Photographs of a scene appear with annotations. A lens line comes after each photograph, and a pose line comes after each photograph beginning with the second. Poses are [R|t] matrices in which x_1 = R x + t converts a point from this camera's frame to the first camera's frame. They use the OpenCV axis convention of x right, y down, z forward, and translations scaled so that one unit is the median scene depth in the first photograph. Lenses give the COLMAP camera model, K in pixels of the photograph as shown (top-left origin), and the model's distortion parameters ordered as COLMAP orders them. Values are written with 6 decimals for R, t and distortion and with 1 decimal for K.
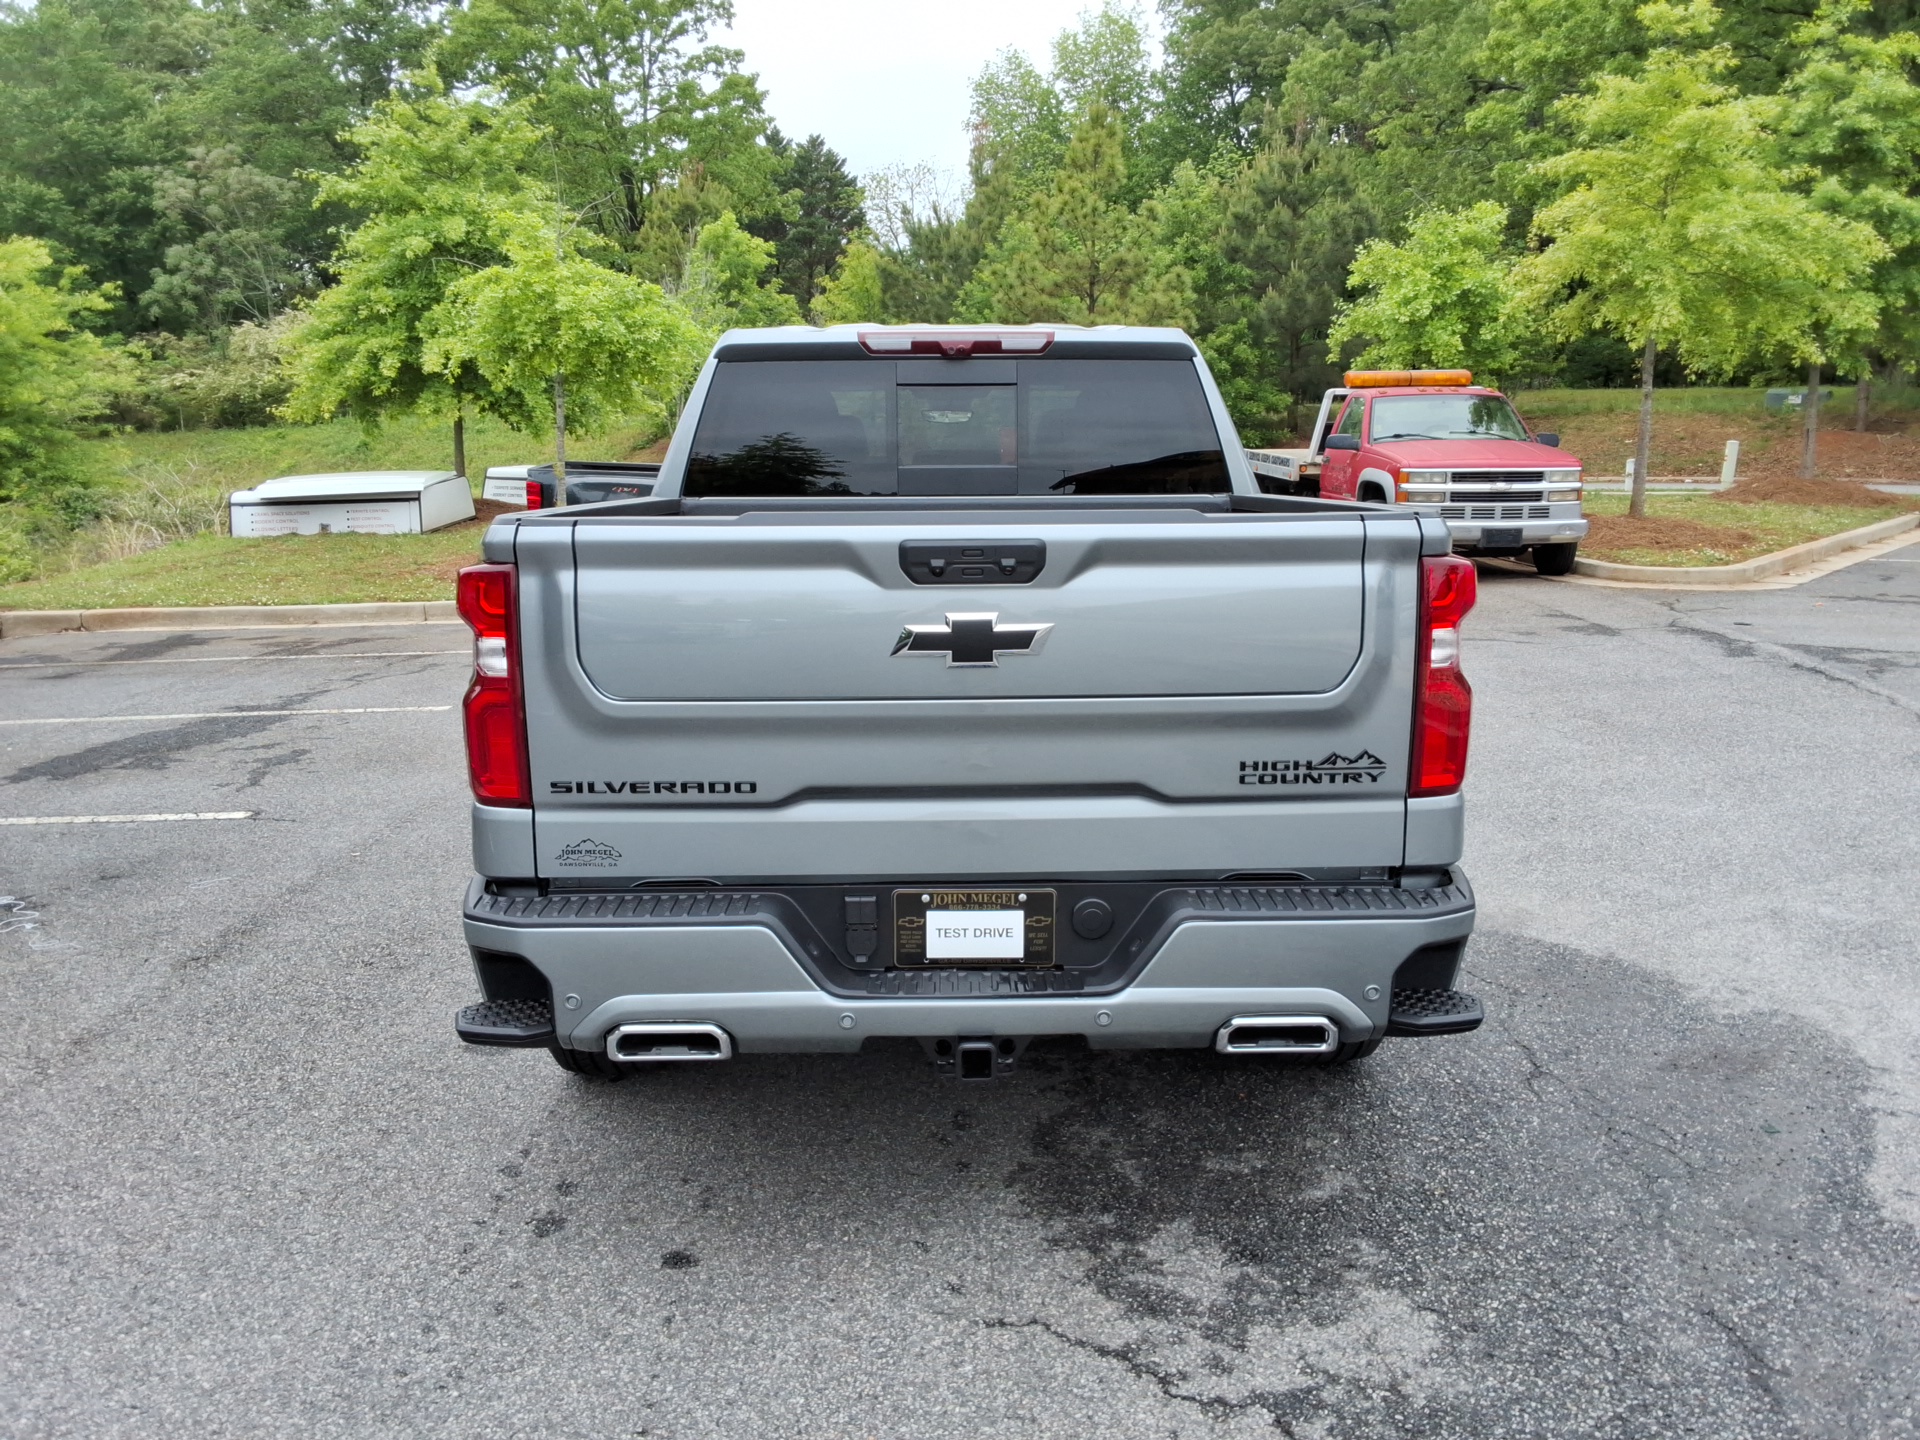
lens RADIAL K [[1539.1, 0, 975.7], [0, 1539.1, 706.6], [0, 0, 1]] dist [0.133397, -0.220747]
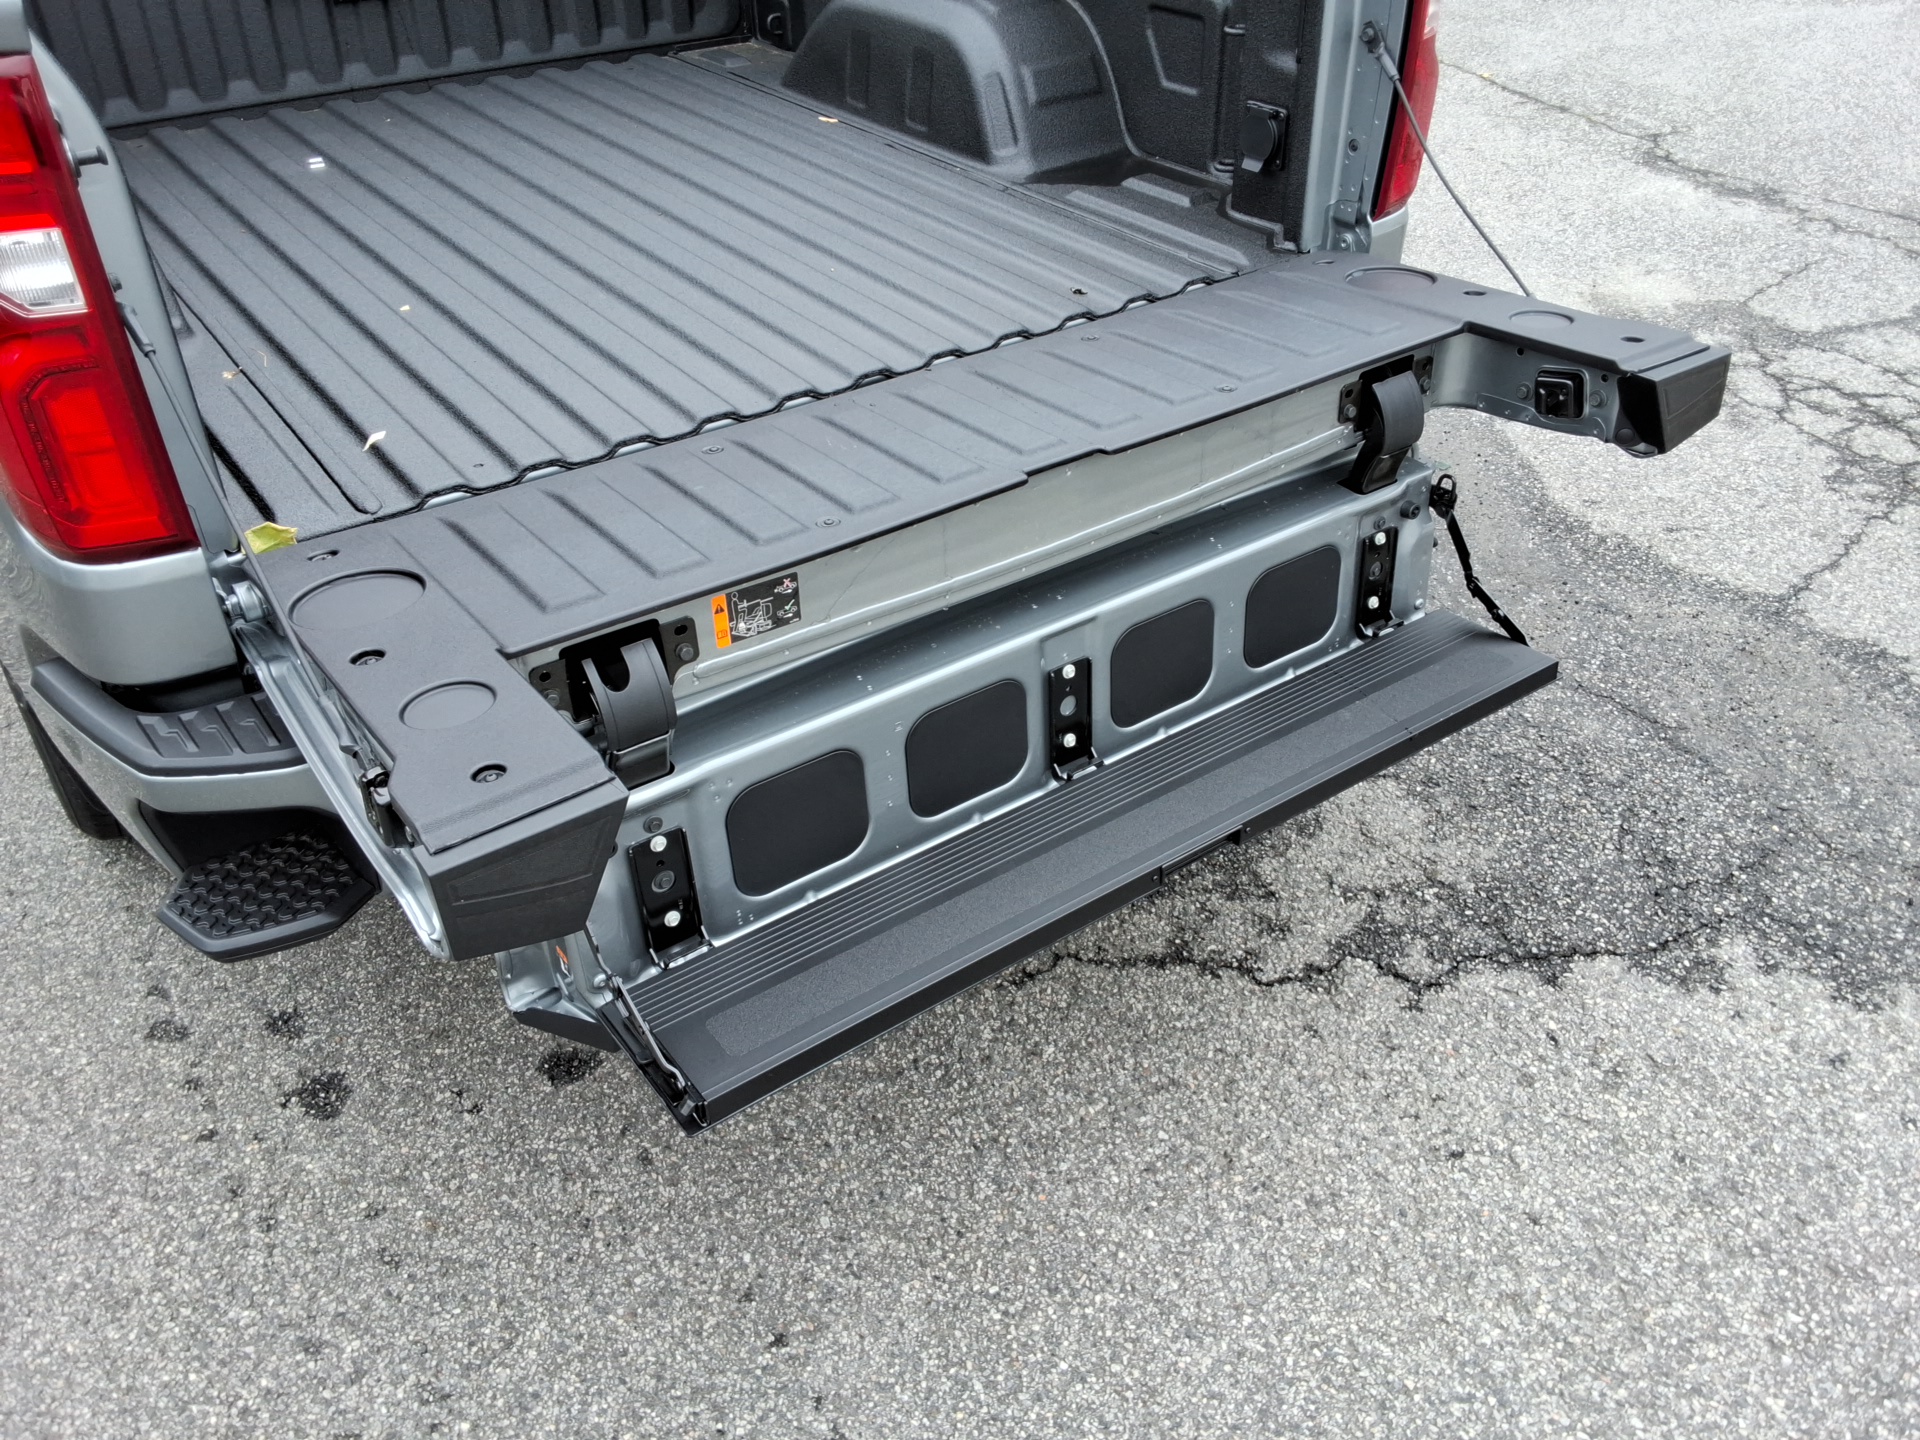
lens RADIAL K [[1534.6, 0, 980.9], [0, 1534.6, 698.6], [0, 0, 1]] dist [0.134752, -0.224260]
pose [[0.824695, -0.322250, 0.464793, -0.063879], [0.092286, 0.887461, 0.451549, -0.019749], [-0.557998, -0.329496, 0.761624, 0.084894]]
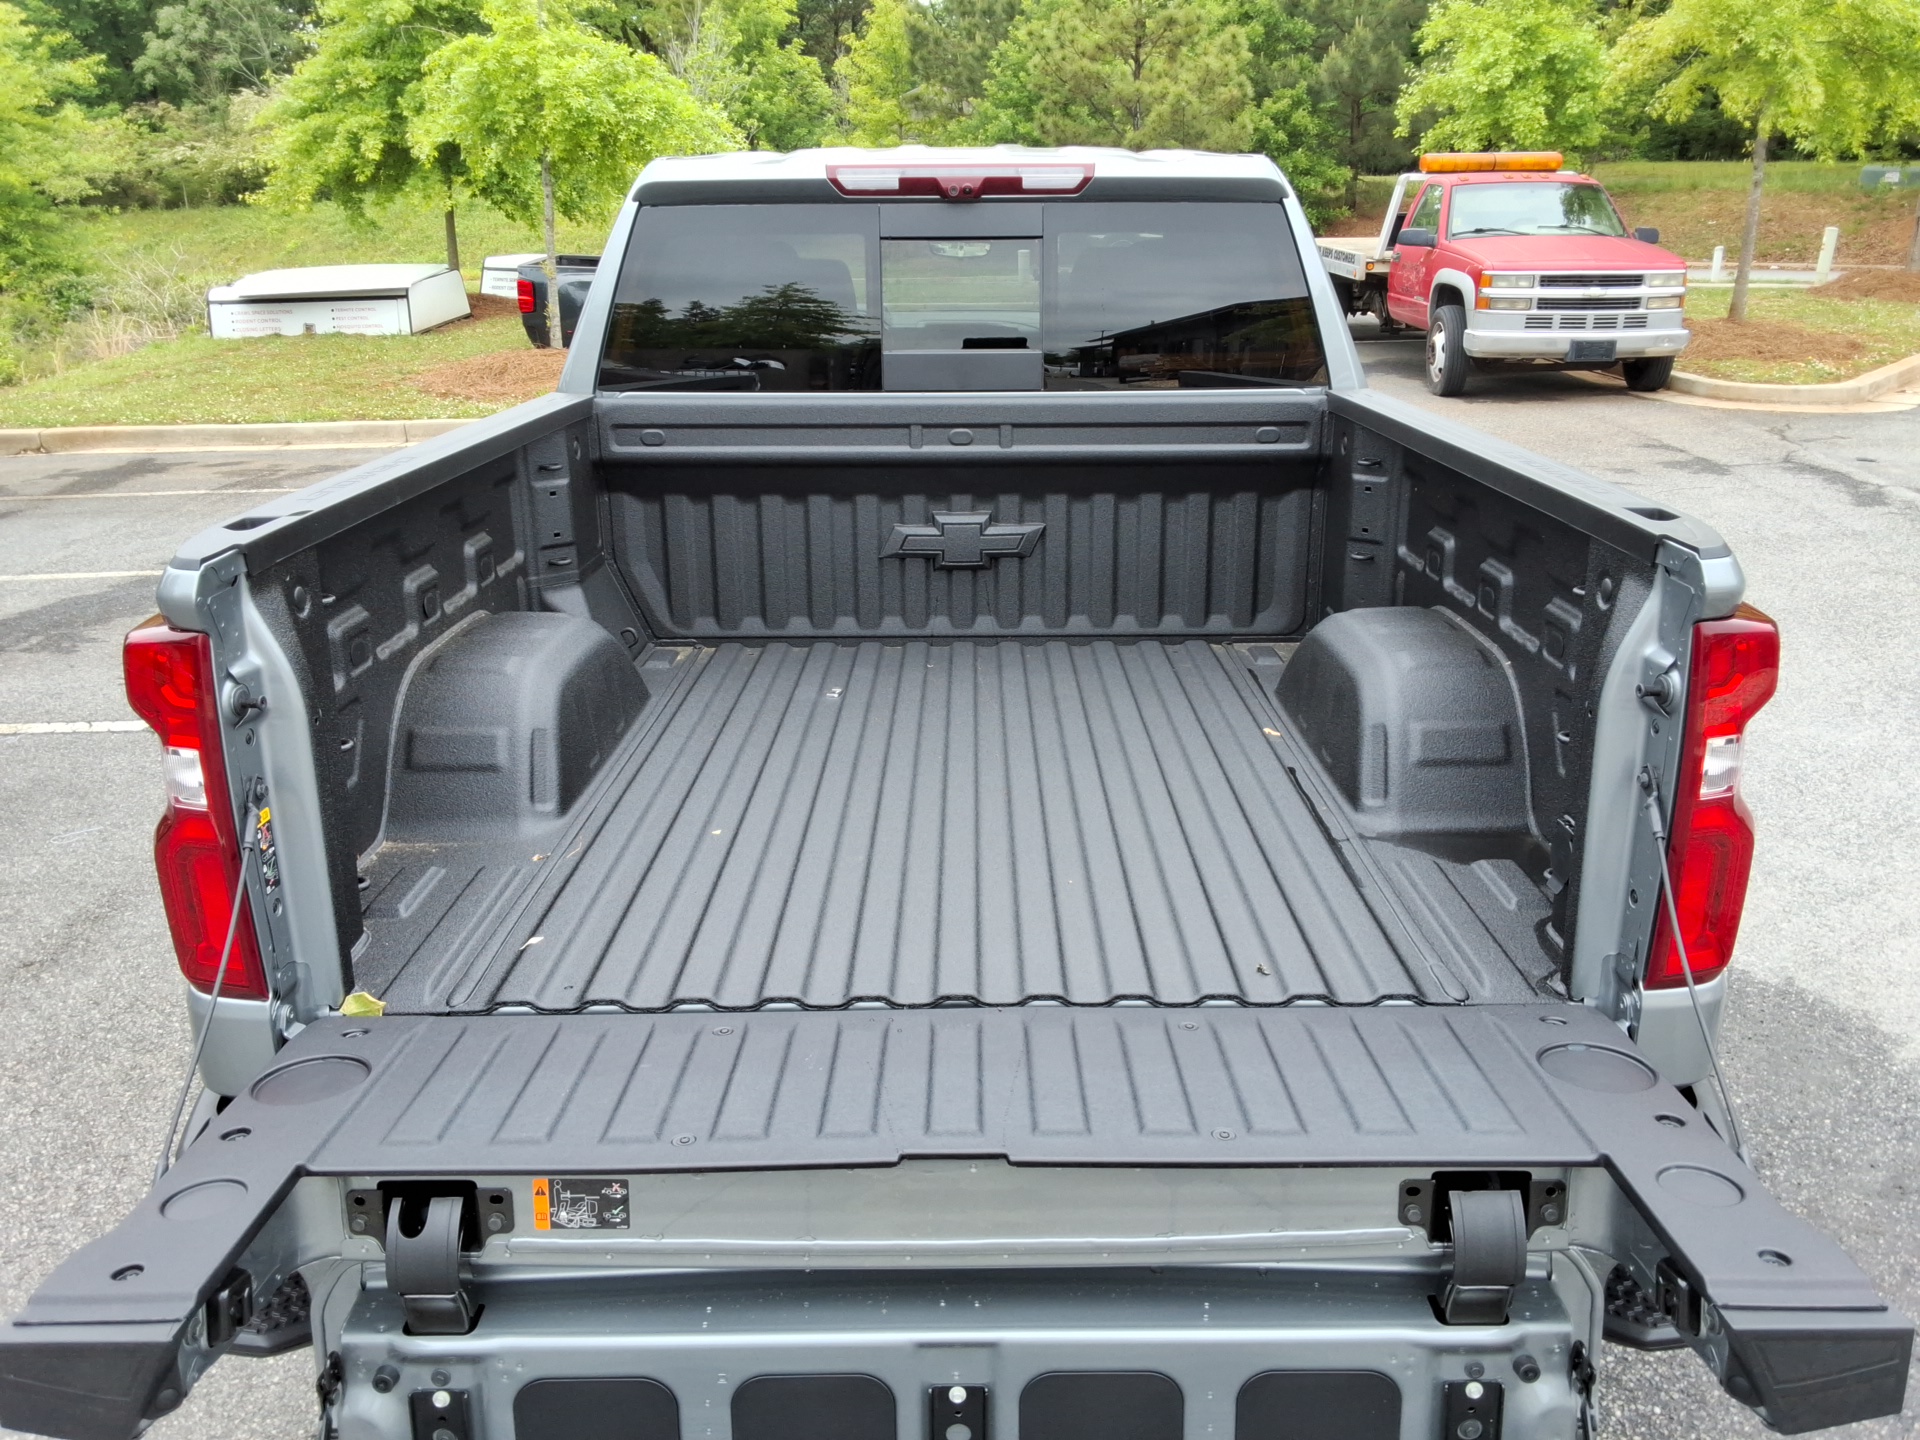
lens RADIAL K [[1541.6, 0, 977.3], [0, 1541.6, 708.4], [0, 0, 1]] dist [0.099501, -0.152823]
pose [[0.999770, 0.005854, -0.020629, 0.003787], [-0.002938, 0.990337, 0.138652, -0.028004], [0.021241, -0.138560, 0.990126, 0.074101]]
